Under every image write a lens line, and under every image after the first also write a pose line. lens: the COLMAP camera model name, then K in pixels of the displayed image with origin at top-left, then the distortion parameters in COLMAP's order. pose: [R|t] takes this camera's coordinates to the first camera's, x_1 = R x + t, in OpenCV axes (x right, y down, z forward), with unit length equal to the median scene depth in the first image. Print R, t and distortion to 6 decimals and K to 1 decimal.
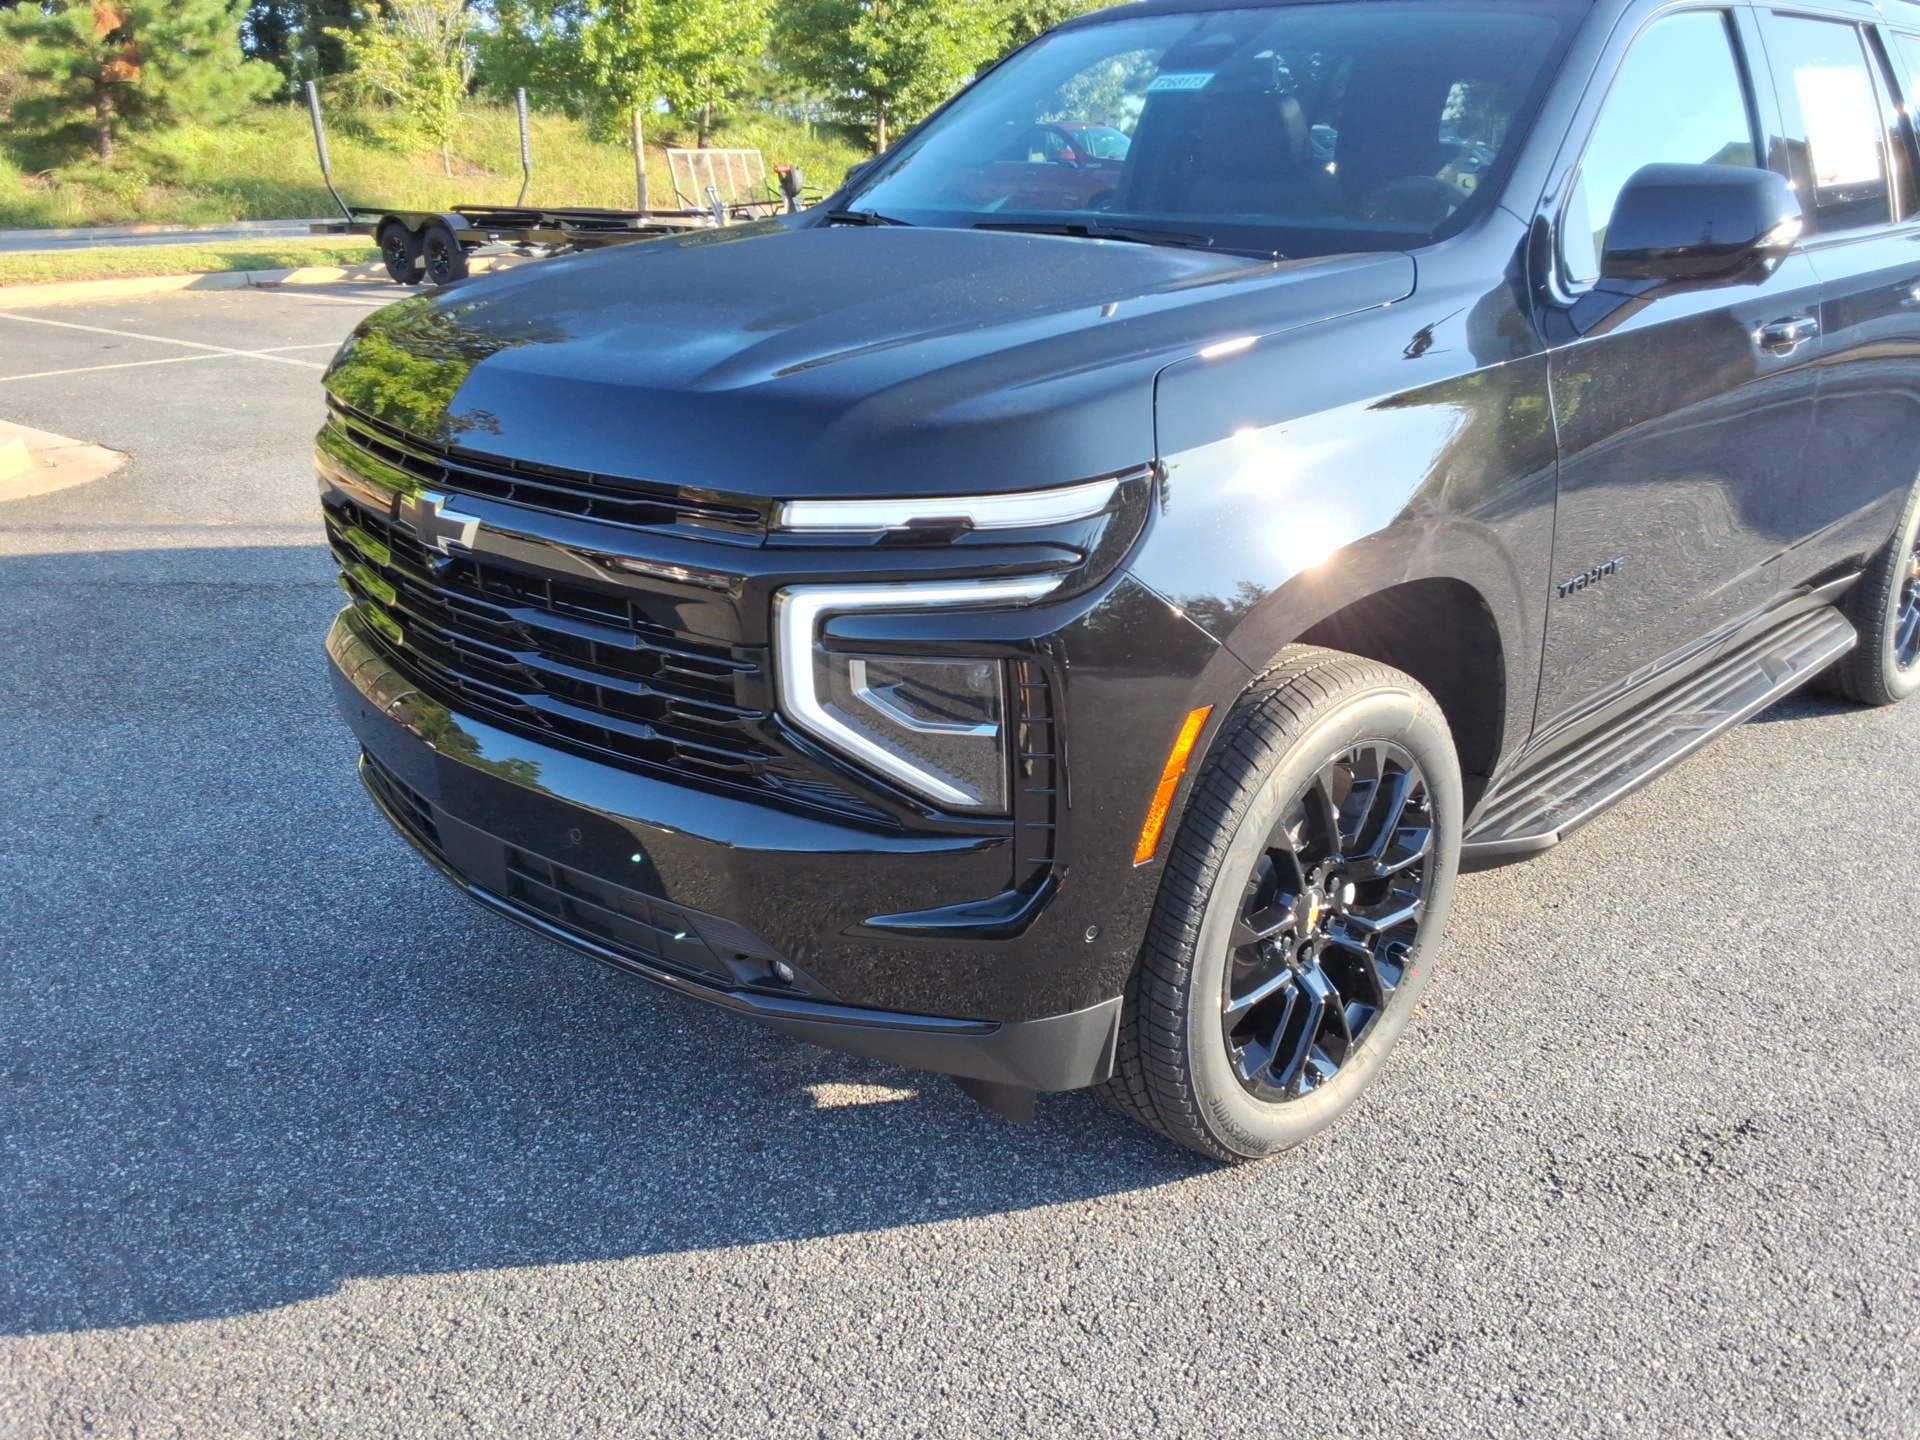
lens RADIAL K [[1531.0, 0, 968.4], [0, 1531.0, 718.0], [0, 0, 1]] dist [0.098774, -0.163801]
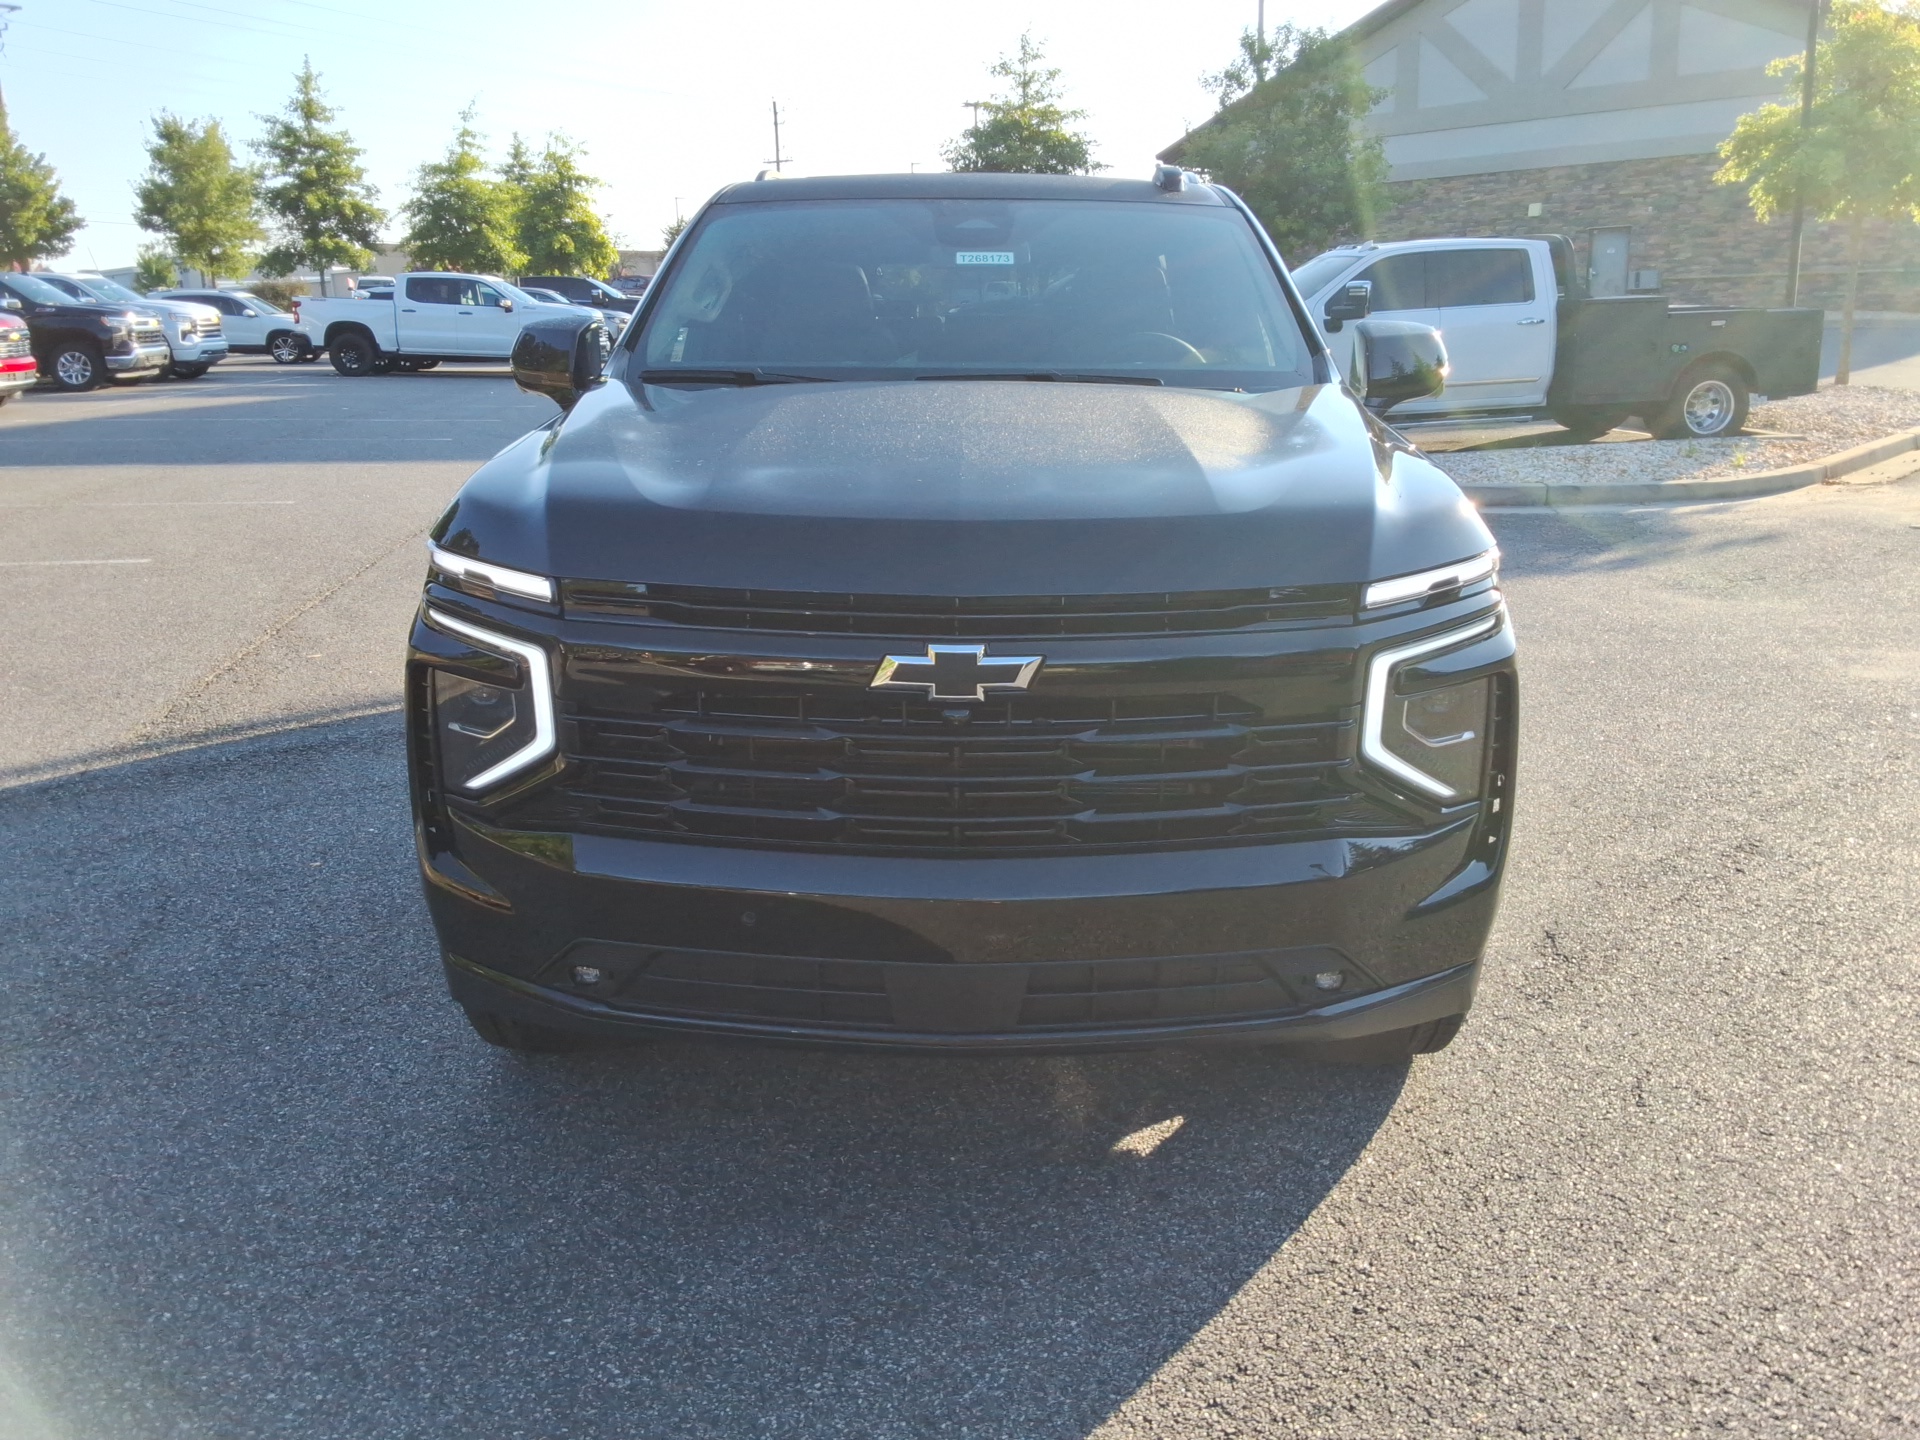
lens RADIAL K [[1531.0, 0, 968.4], [0, 1531.0, 718.0], [0, 0, 1]] dist [0.098774, -0.163801]
pose [[0.712131, -0.182944, 0.677791, -1.064744], [0.243227, 0.969949, 0.006251, -0.106252], [-0.658567, 0.160406, 0.735228, 0.263697]]
